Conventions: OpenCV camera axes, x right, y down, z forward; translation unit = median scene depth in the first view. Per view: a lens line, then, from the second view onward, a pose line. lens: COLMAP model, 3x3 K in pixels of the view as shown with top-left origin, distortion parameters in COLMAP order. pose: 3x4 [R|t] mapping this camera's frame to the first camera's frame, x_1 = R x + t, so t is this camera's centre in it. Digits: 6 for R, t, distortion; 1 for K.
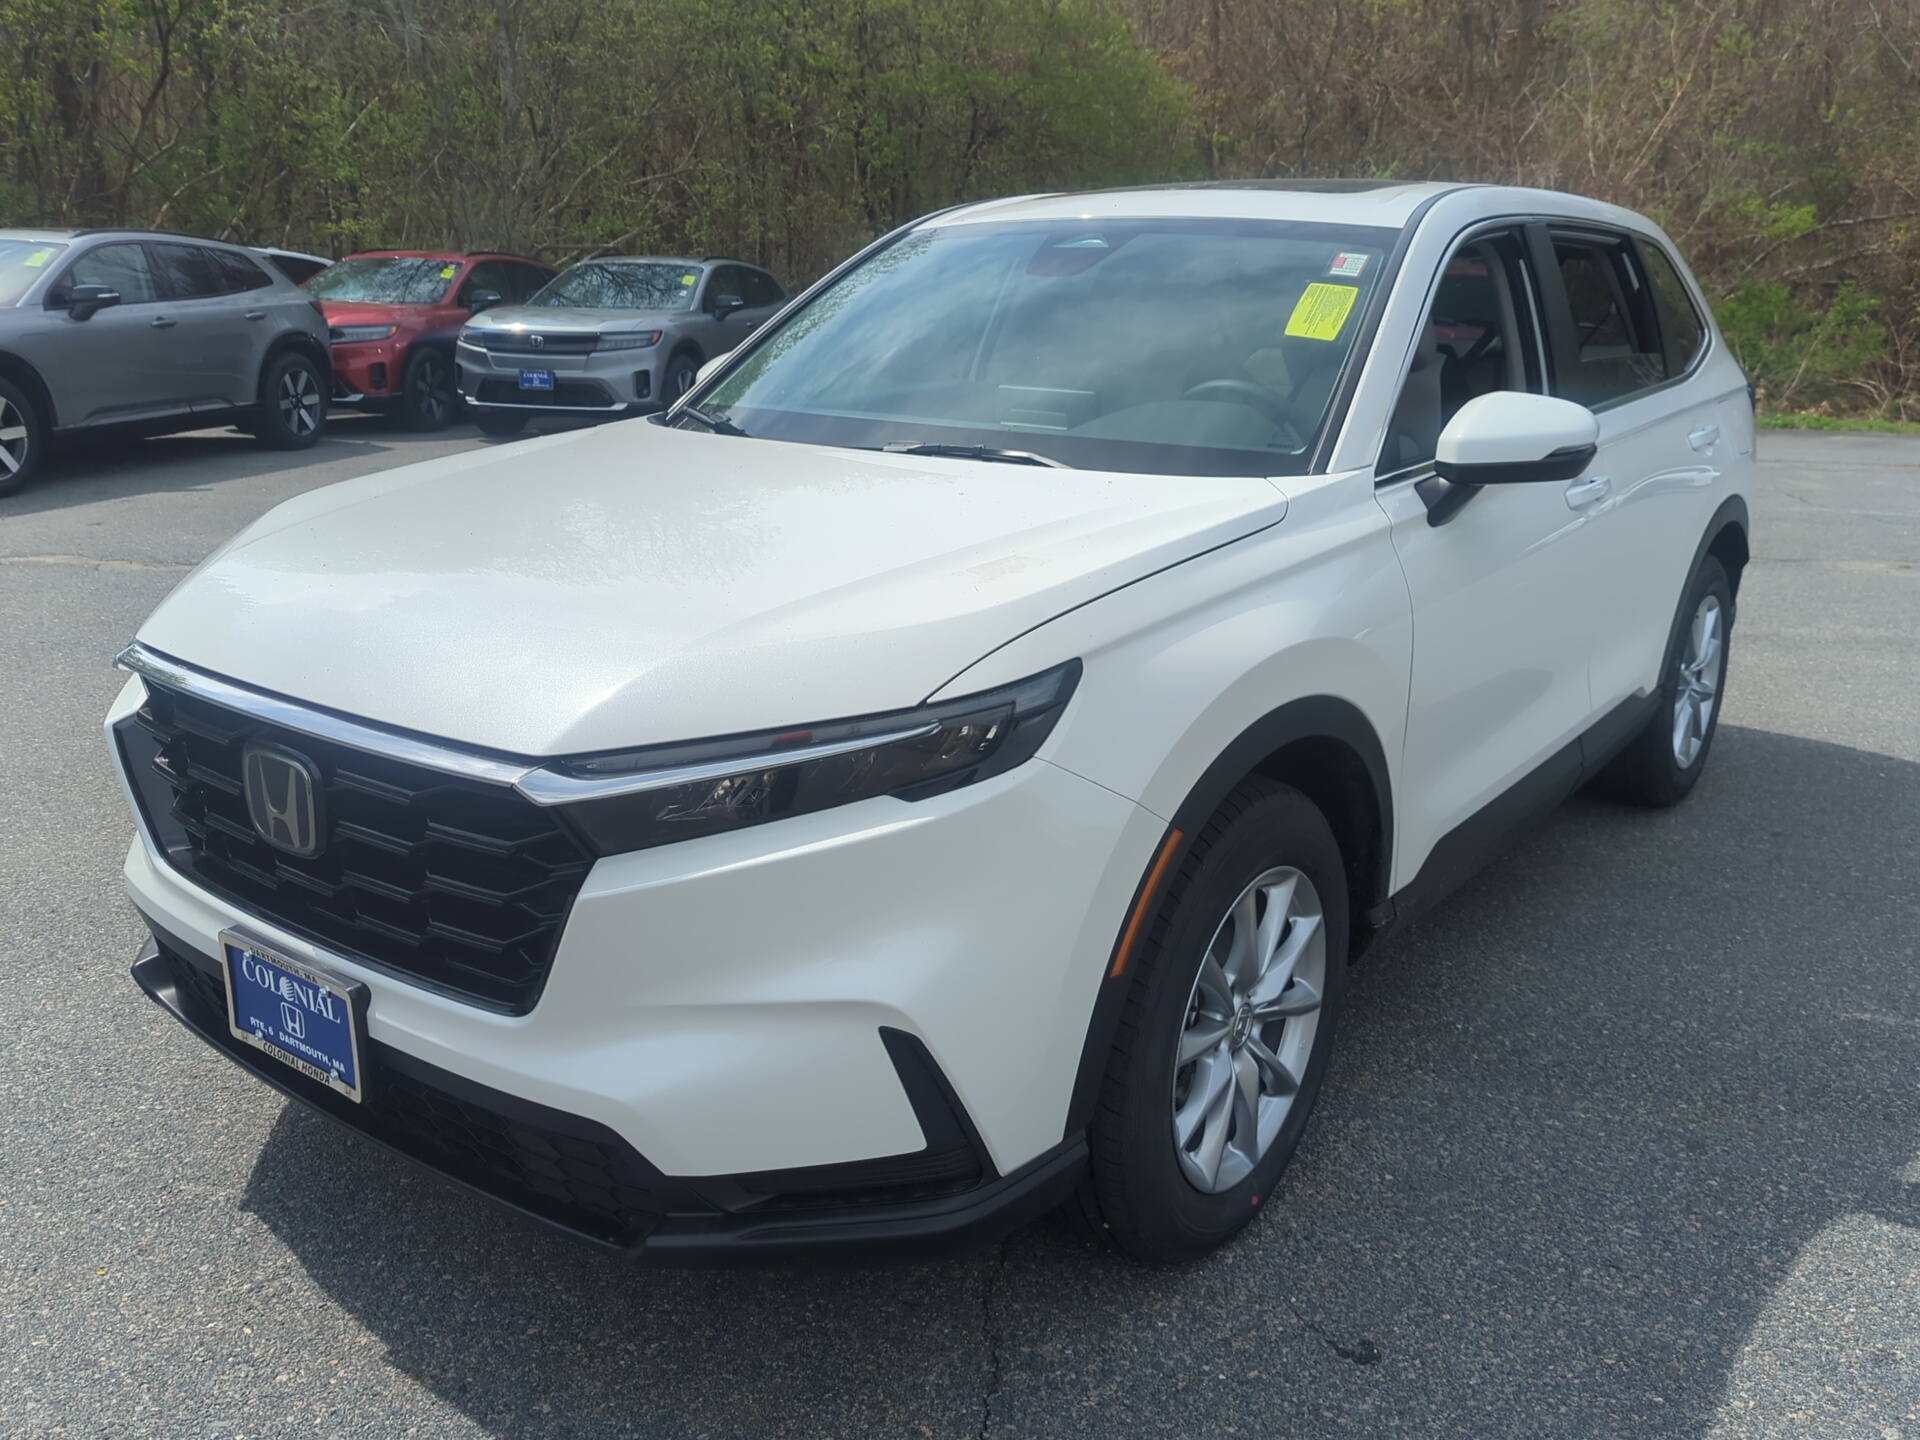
lens RADIAL K [[1552.4, 0, 965.9], [0, 1552.4, 722.9], [0, 0, 1]] dist [0.056757, -0.047621]
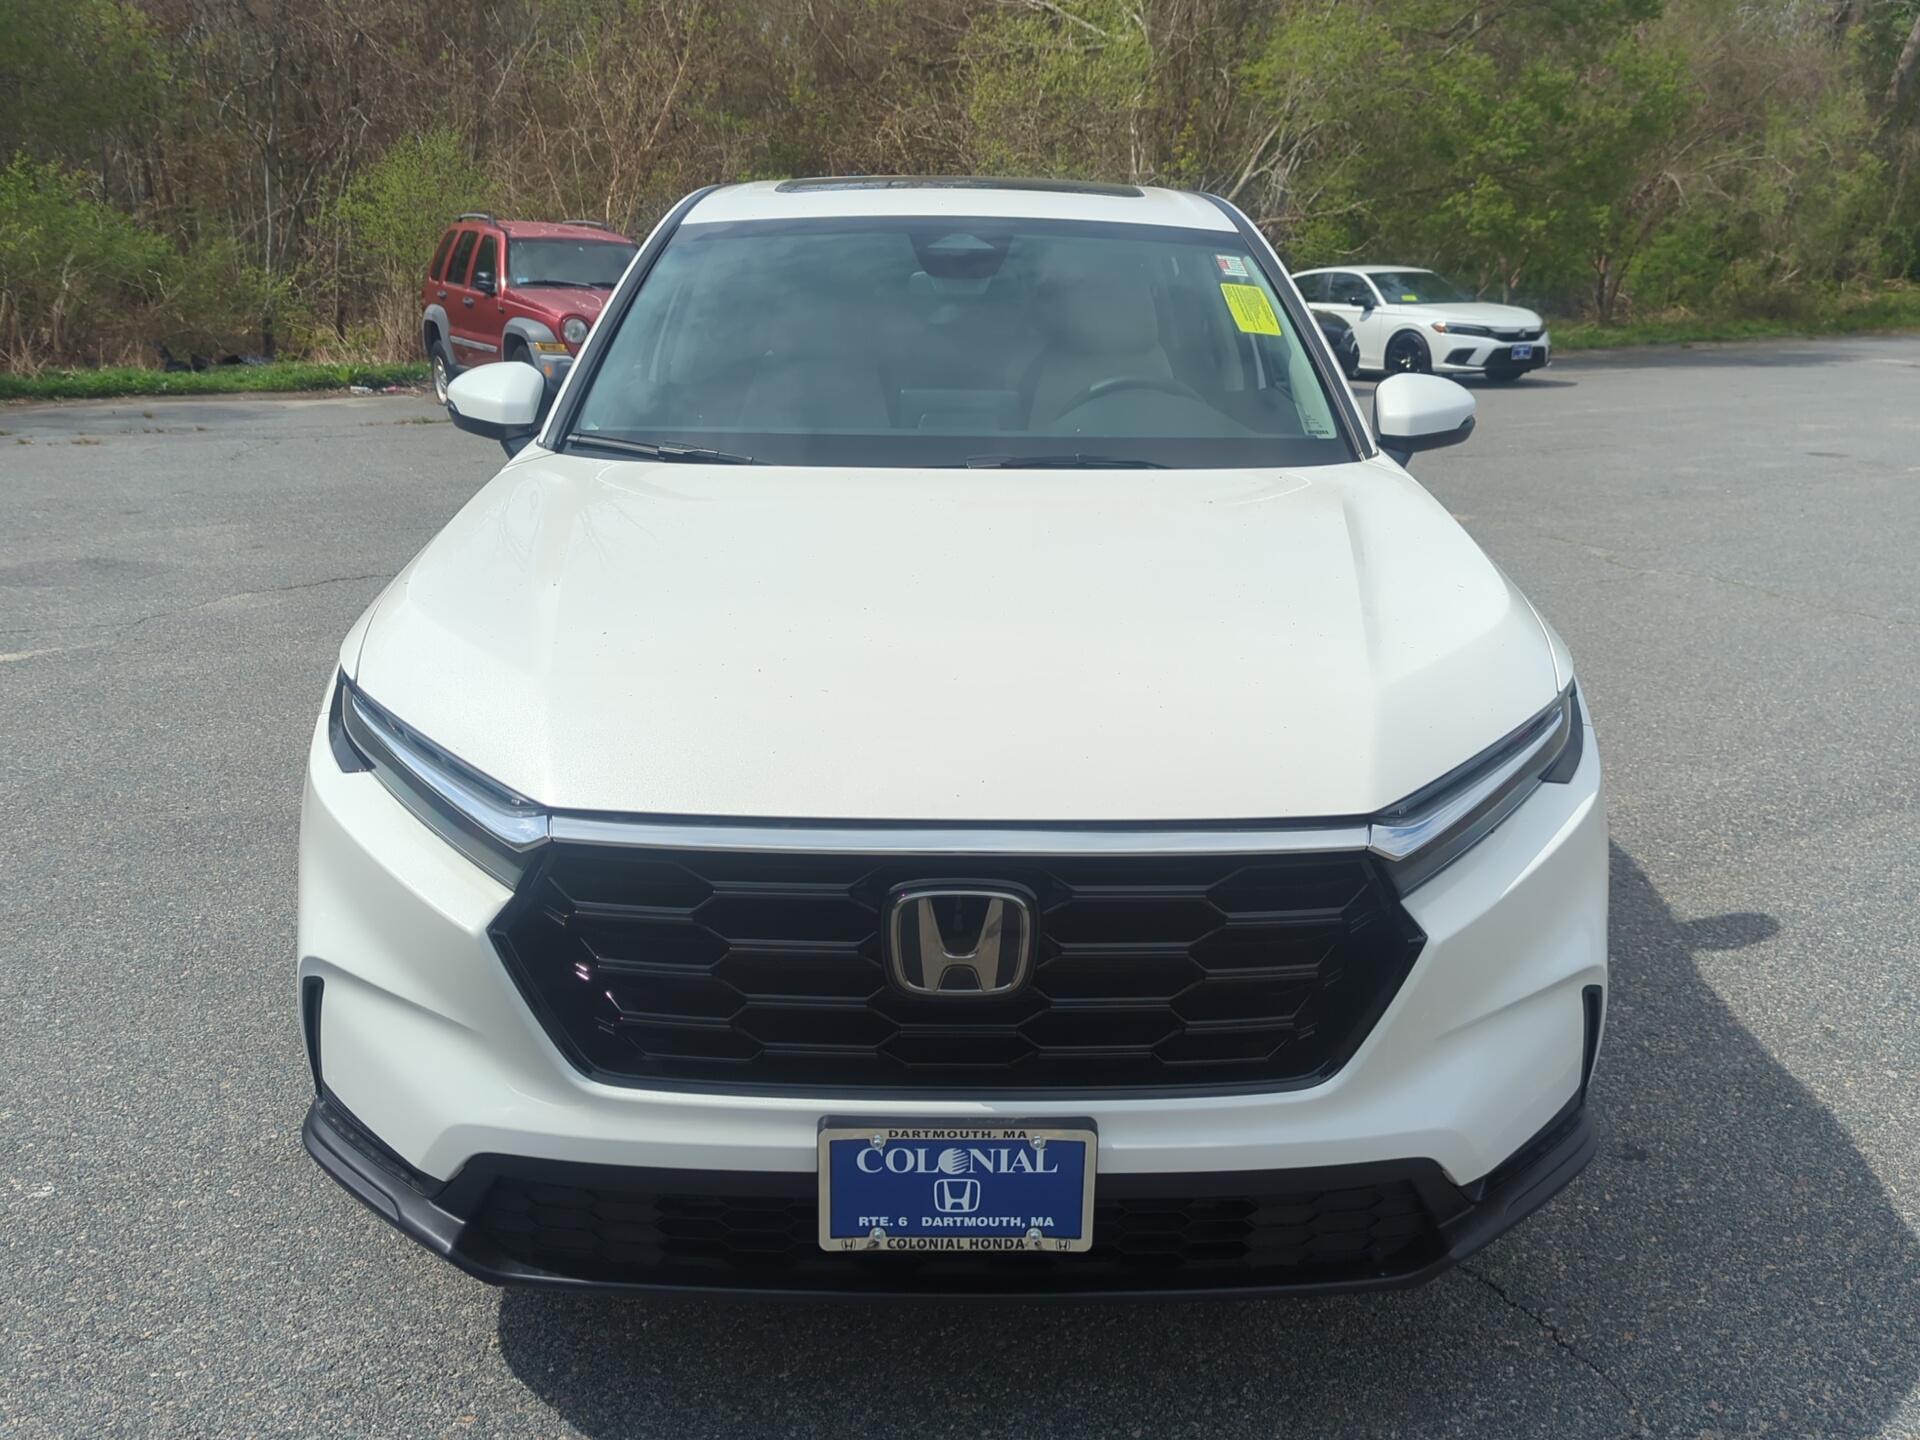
lens RADIAL K [[1552.2, 0, 967.7], [0, 1552.2, 715.3], [0, 0, 1]] dist [0.057883, -0.052642]
pose [[0.787832, -0.178773, 0.589374, -0.621279], [0.163063, 0.983342, 0.080303, -0.095046], [-0.593912, 0.032840, 0.803860, 0.216475]]
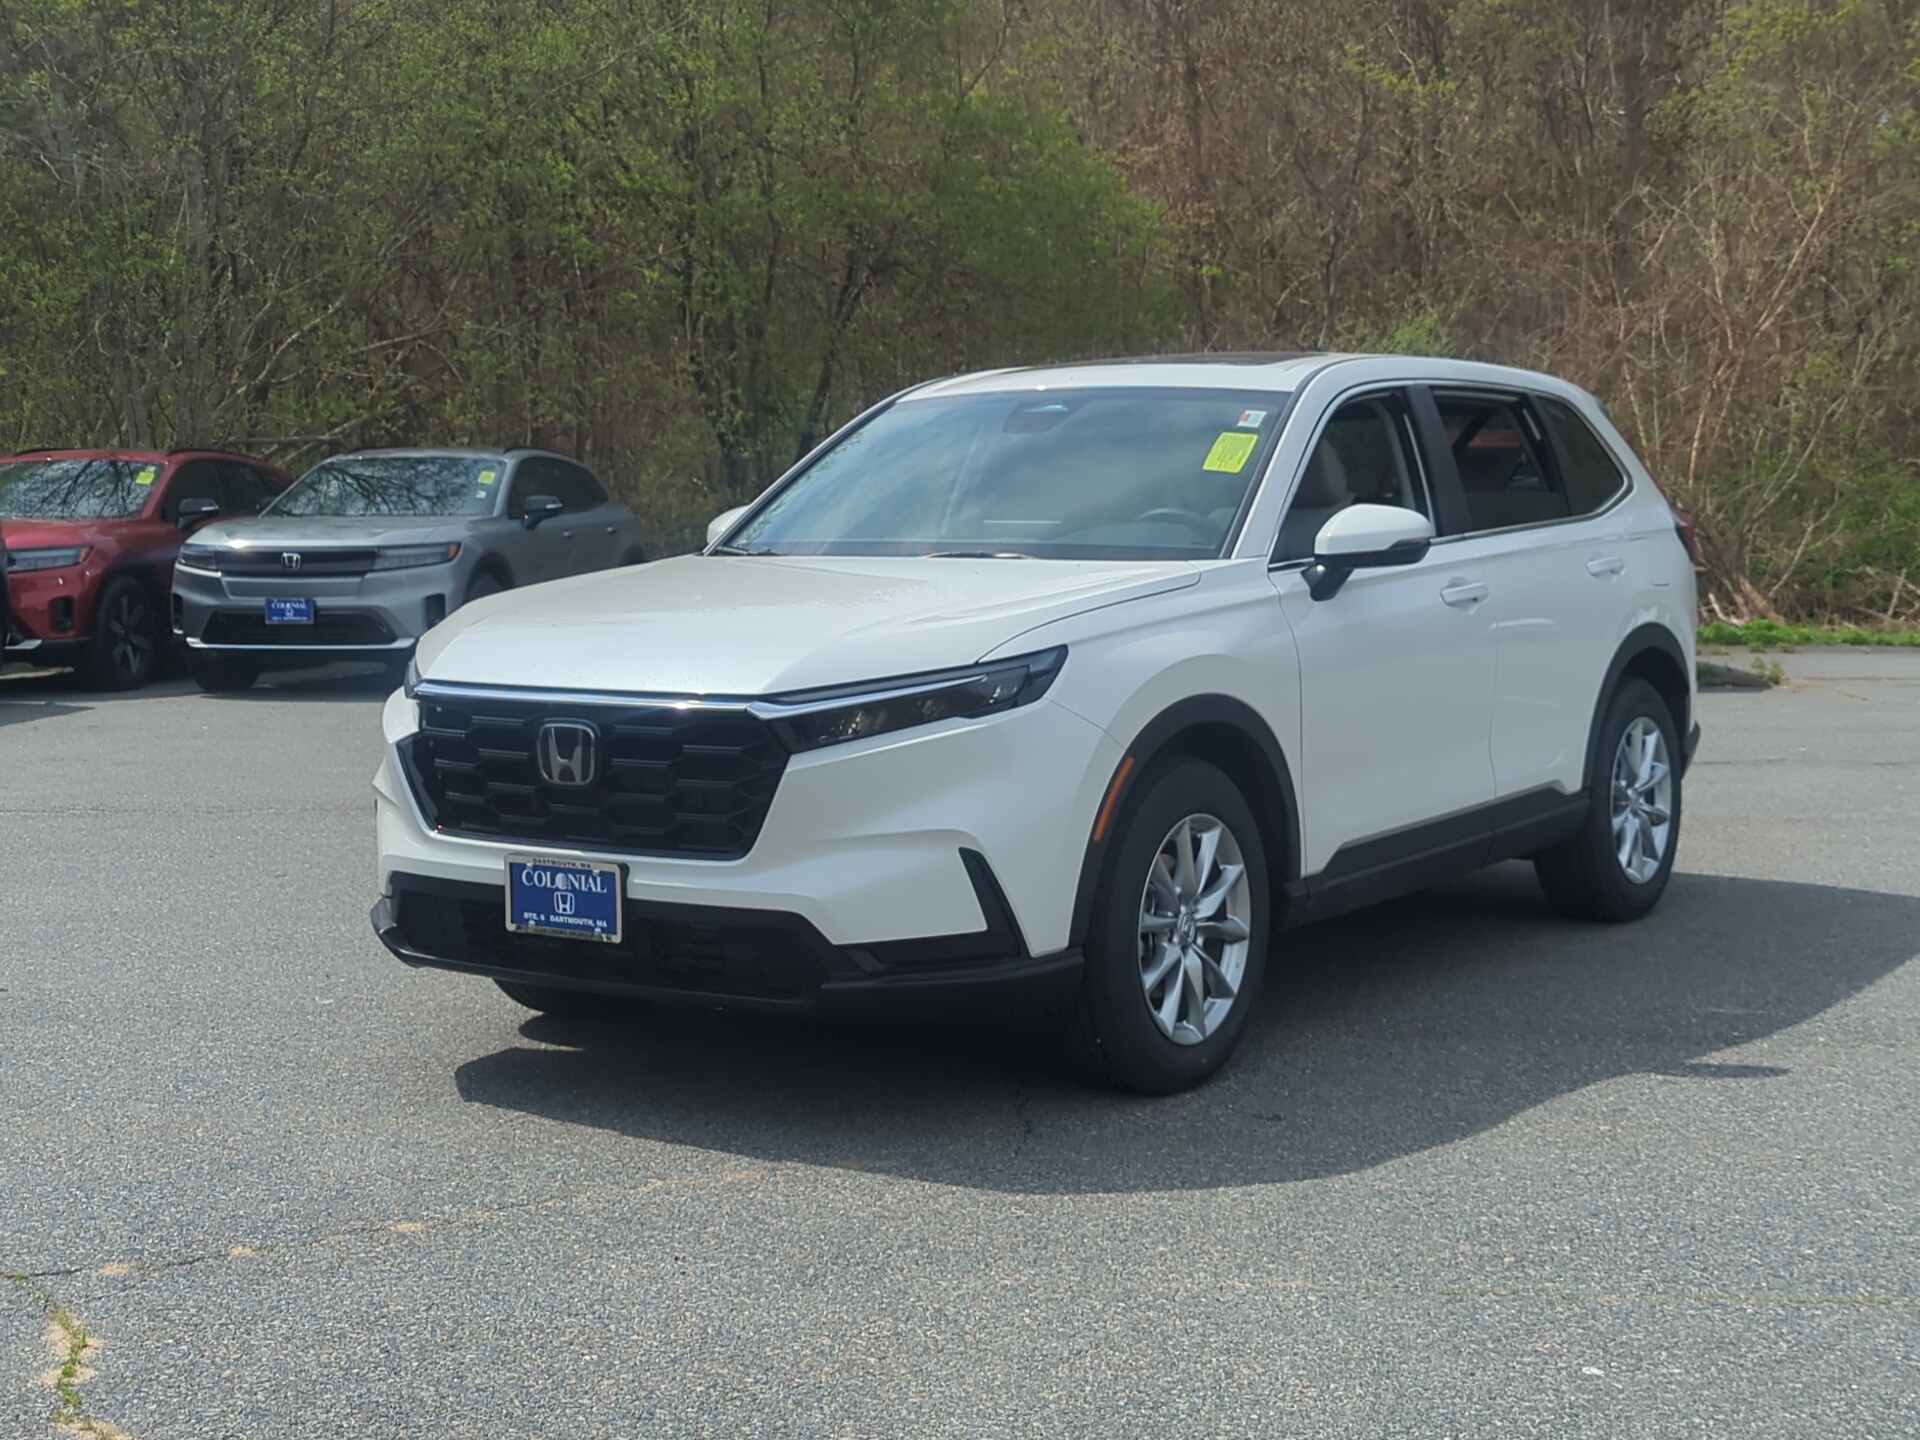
lens RADIAL K [[2716.1, 0, 960.1], [0, 2716.1, 730.5], [0, 0, 1]] dist [0.055002, 0.000000]
pose [[0.998280, -0.027326, 0.051872, -0.124472], [0.036480, 0.982122, -0.184679, 0.374846], [-0.045899, 0.186253, 0.981429, -1.175394]]
